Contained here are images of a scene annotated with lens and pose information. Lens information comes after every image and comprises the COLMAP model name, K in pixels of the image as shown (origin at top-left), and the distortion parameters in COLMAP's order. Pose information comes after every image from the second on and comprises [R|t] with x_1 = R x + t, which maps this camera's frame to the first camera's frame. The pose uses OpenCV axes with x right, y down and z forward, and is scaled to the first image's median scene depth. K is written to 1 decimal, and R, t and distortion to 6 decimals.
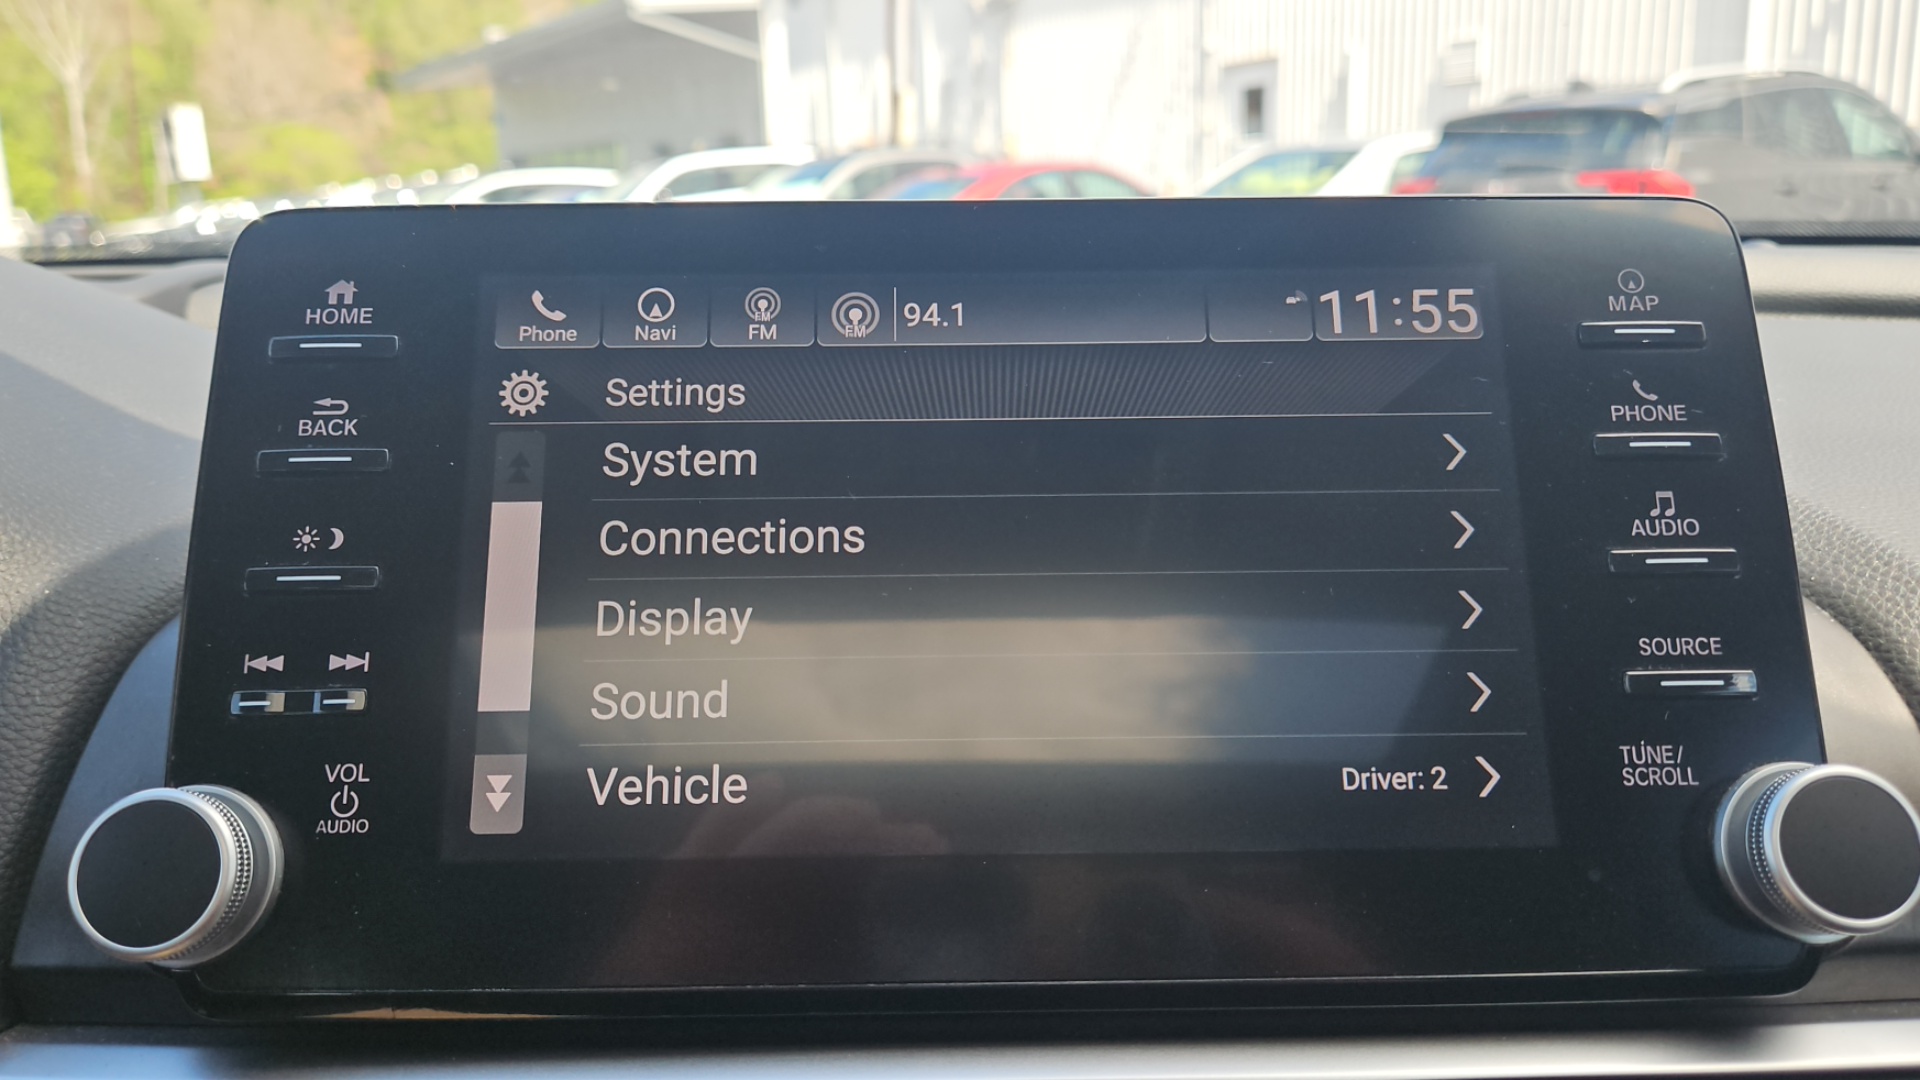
lens RADIAL K [[1470.6, 0, 961.3], [0, 1470.6, 534.1], [0, 0, 1]] dist [0.011616, -0.013195]
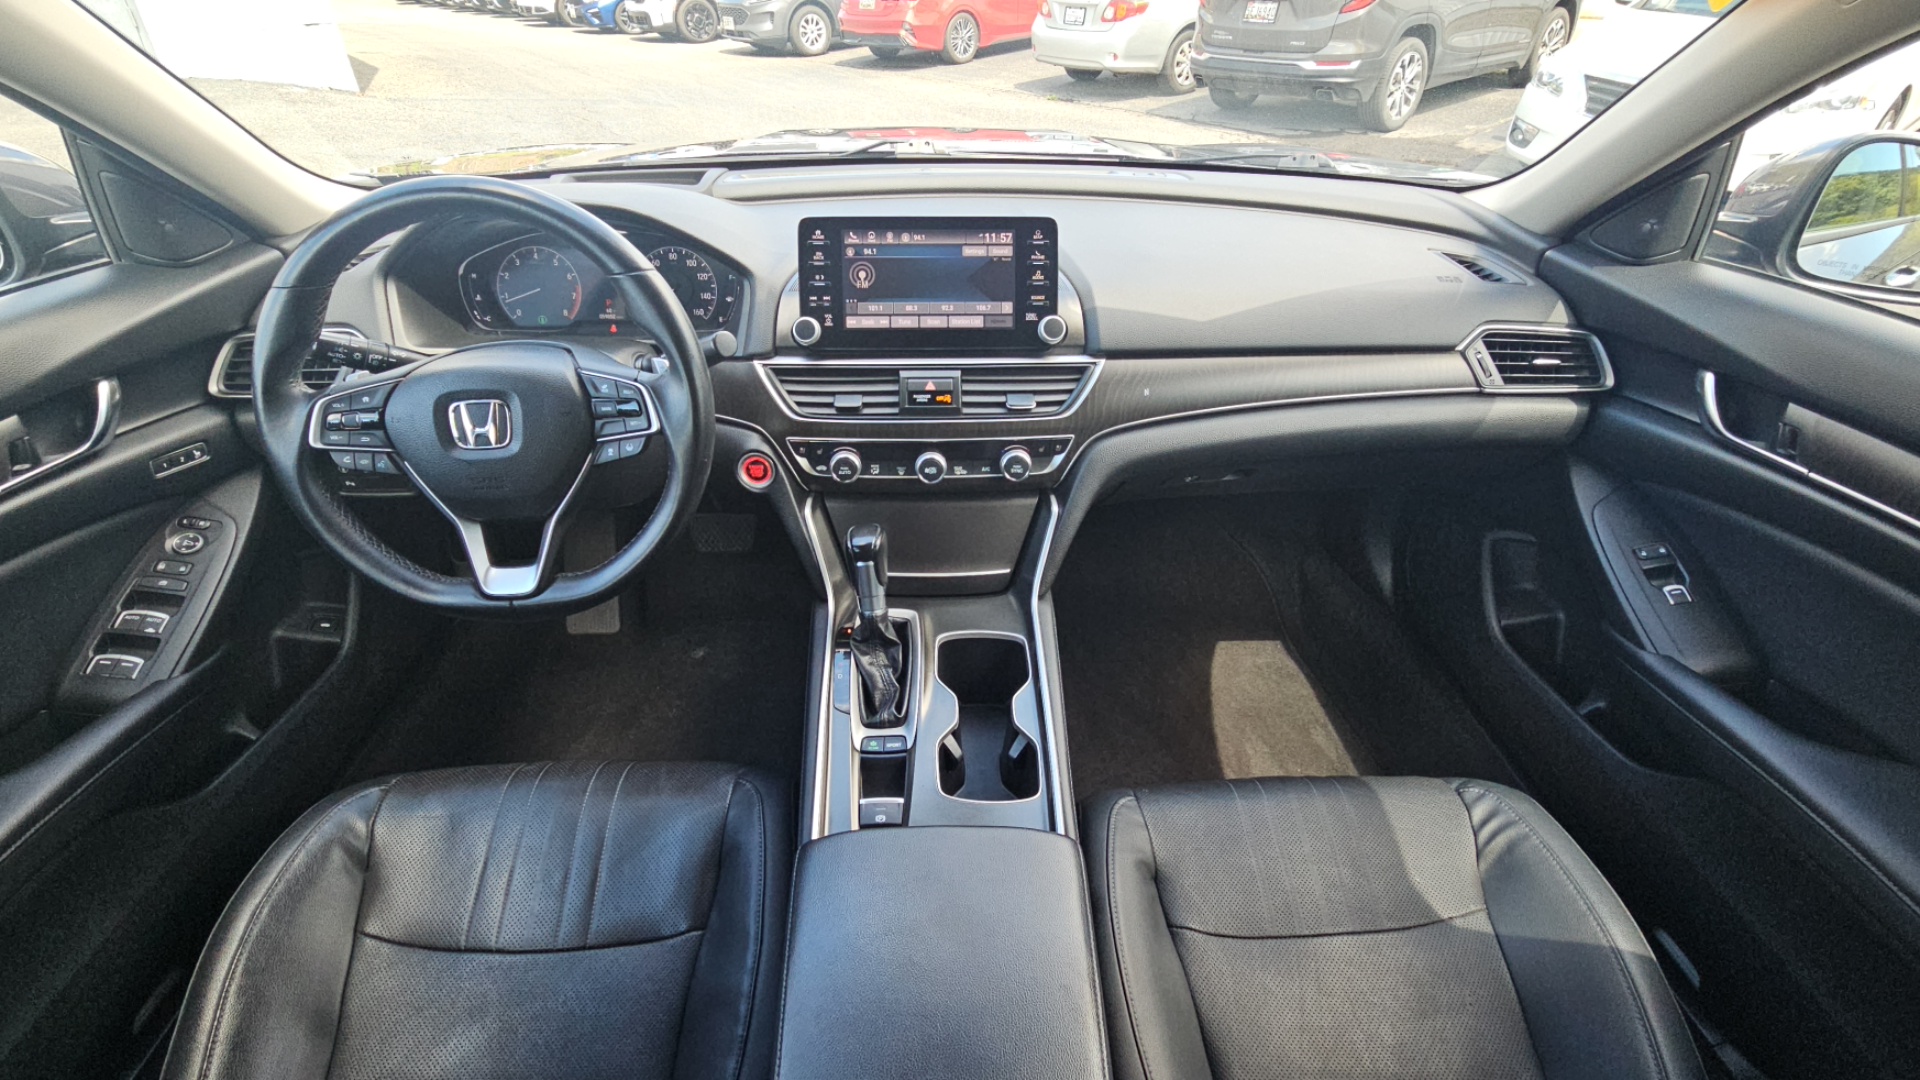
lens RADIAL K [[848.0, 0, 956.8], [0, 848.0, 534.7], [0, 0, 1]] dist [0.011917, -0.000129]
pose [[0.999560, 0.001873, 0.029606, 0.033333], [-0.012664, 0.929431, 0.368779, -0.299573], [-0.026827, -0.368992, 0.929045, -2.594542]]
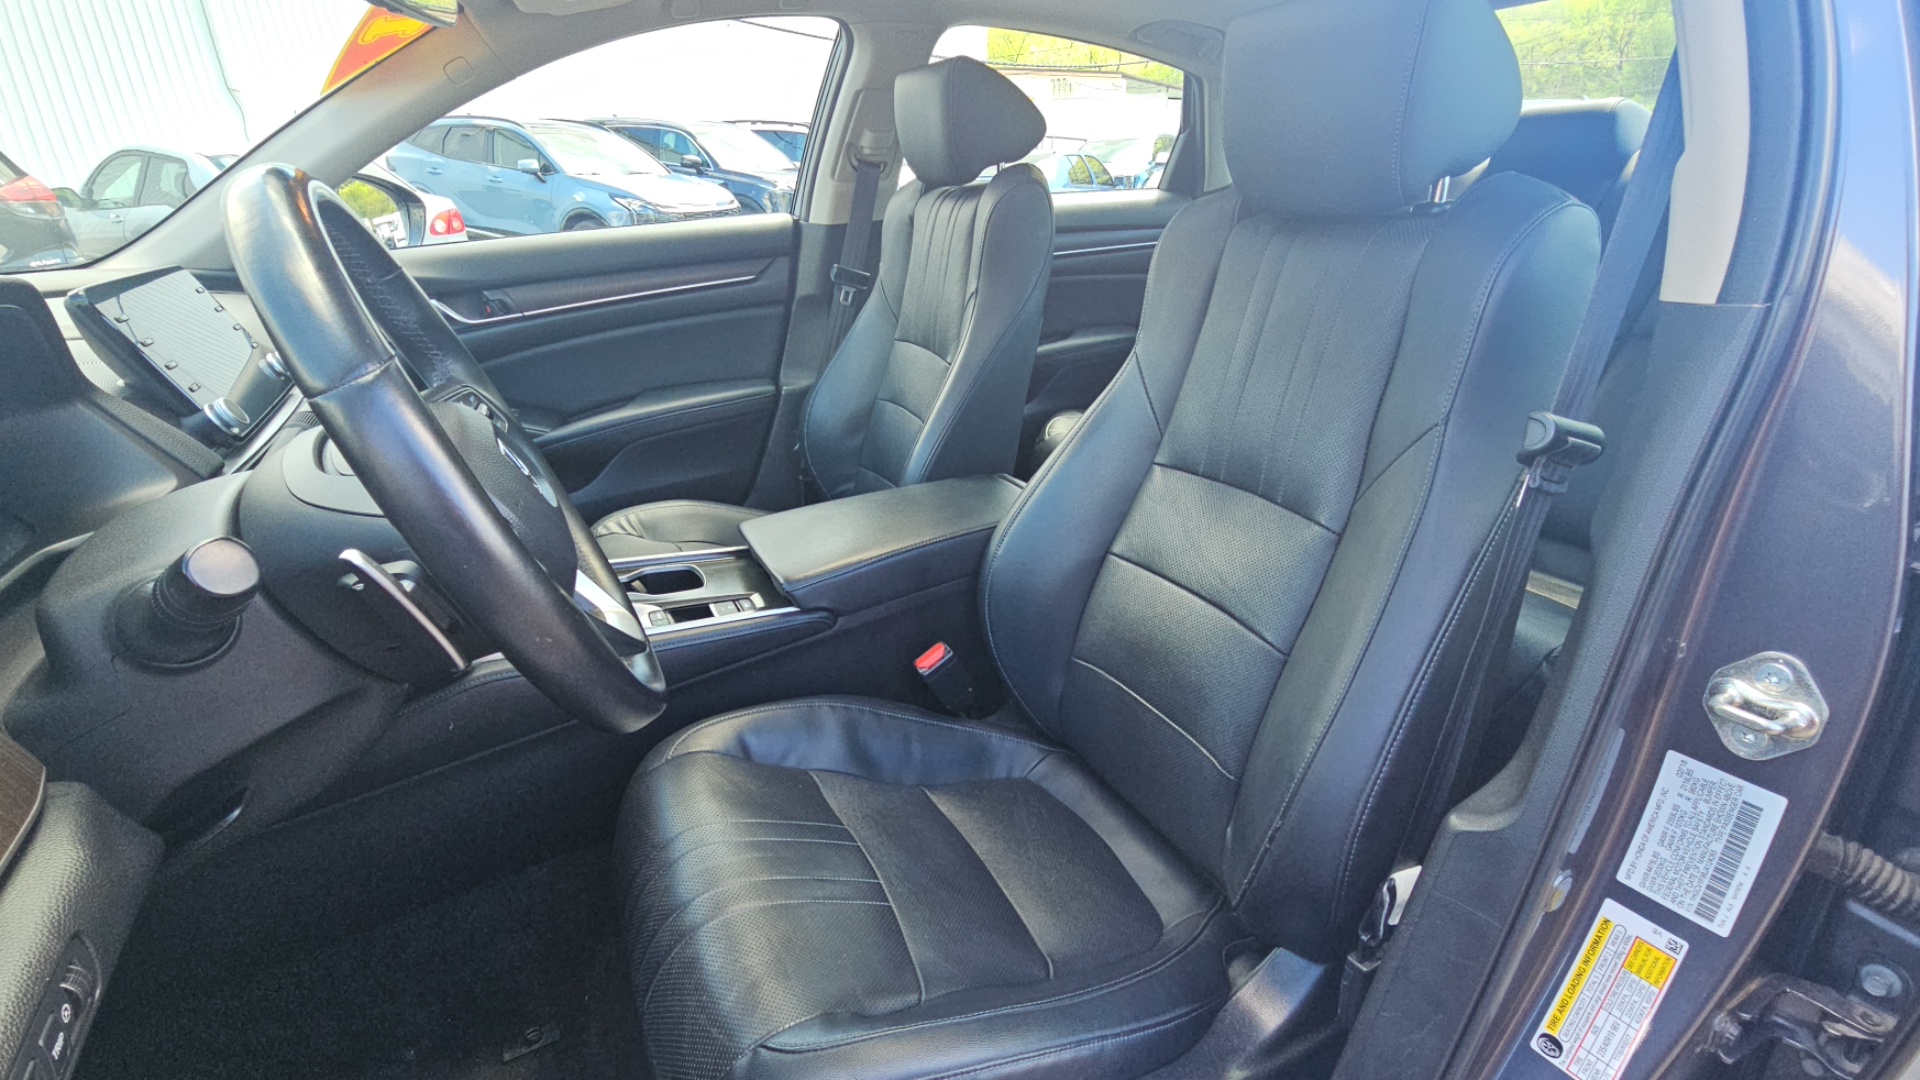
lens RADIAL K [[861.0, 0, 956.9], [0, 861.0, 533.9], [0, 0, 1]] dist [0.013692, -0.008180]
pose [[-0.414964, -0.374015, 0.829408, -3.805061], [0.215410, 0.845296, 0.488952, -0.476760], [-0.883970, 0.381560, -0.270201, -0.404482]]
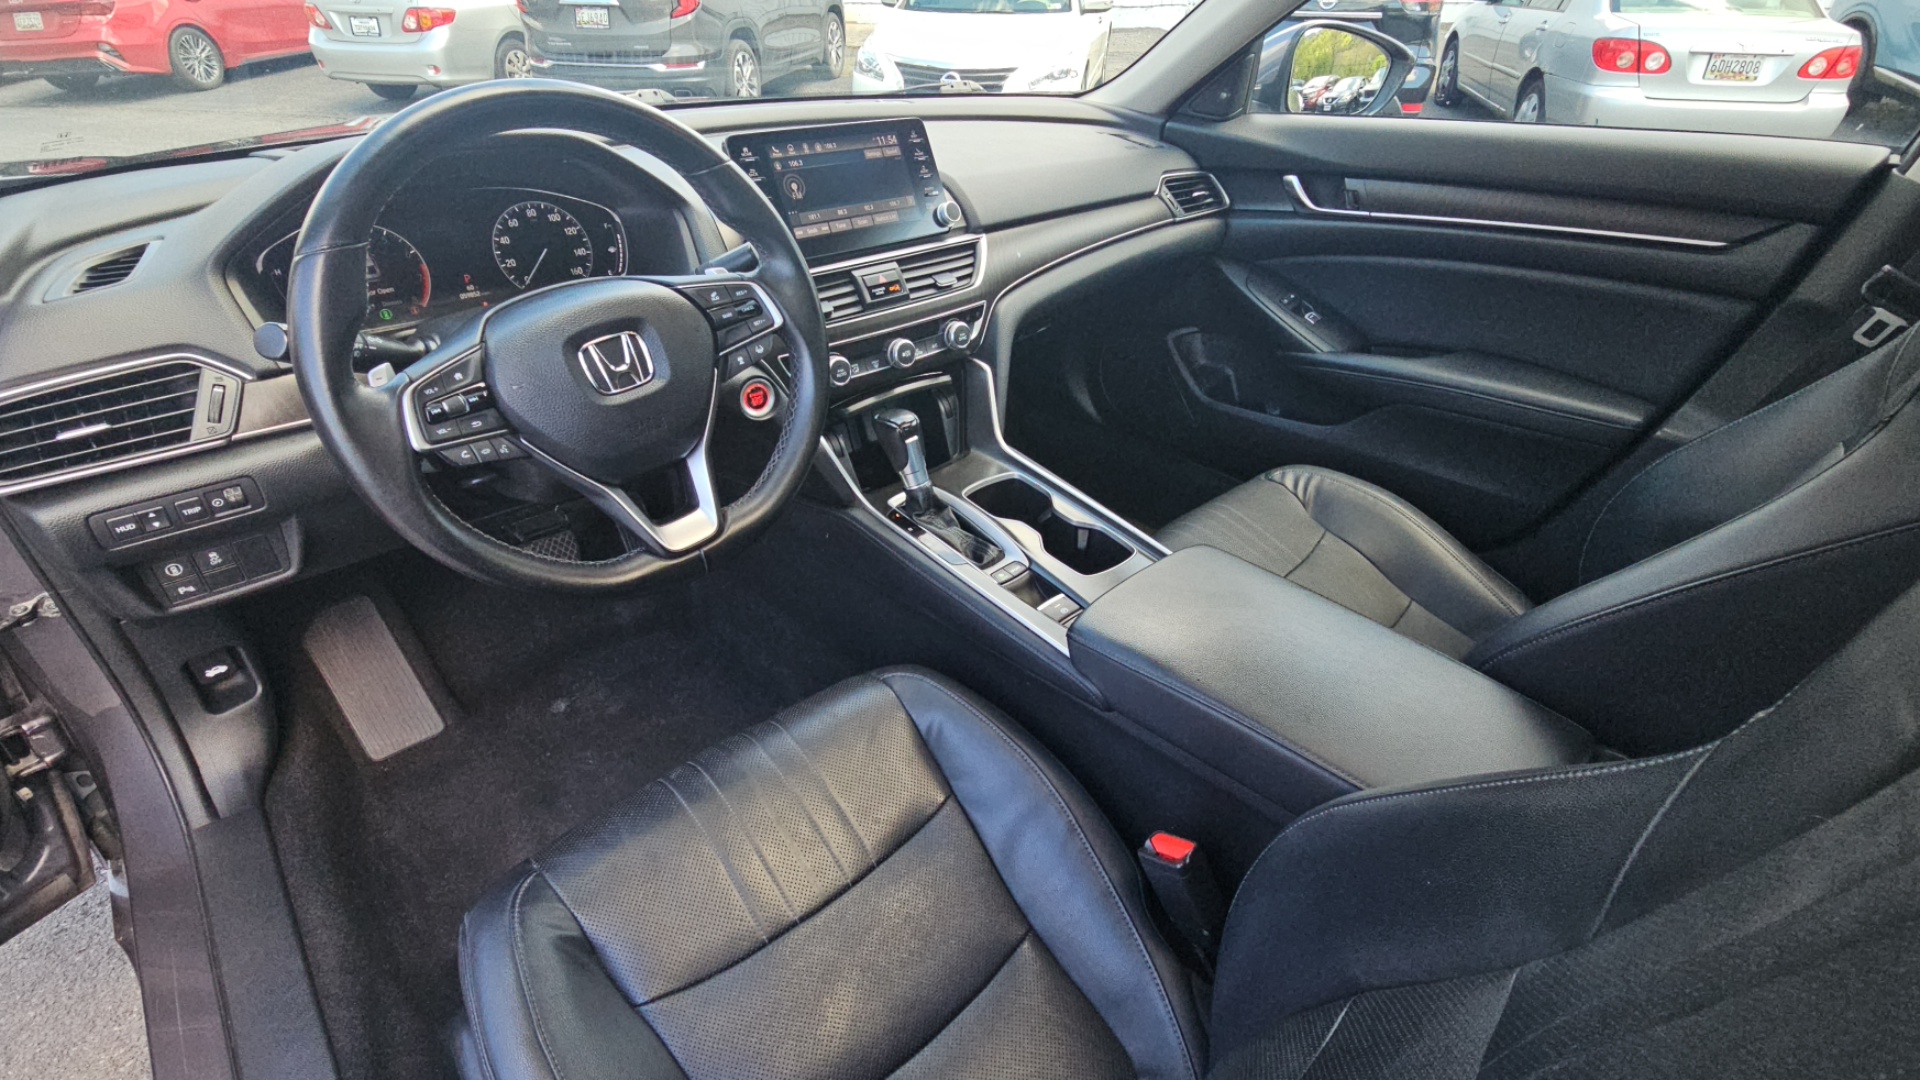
lens RADIAL K [[861.0, 0, 956.9], [0, 861.0, 533.9], [0, 0, 1]] dist [0.013692, -0.008180]
pose [[0.744482, -0.337268, 0.576192, -2.304841], [0.119006, 0.916240, 0.382547, 0.023643], [-0.656950, -0.216230, 0.722261, -2.391605]]
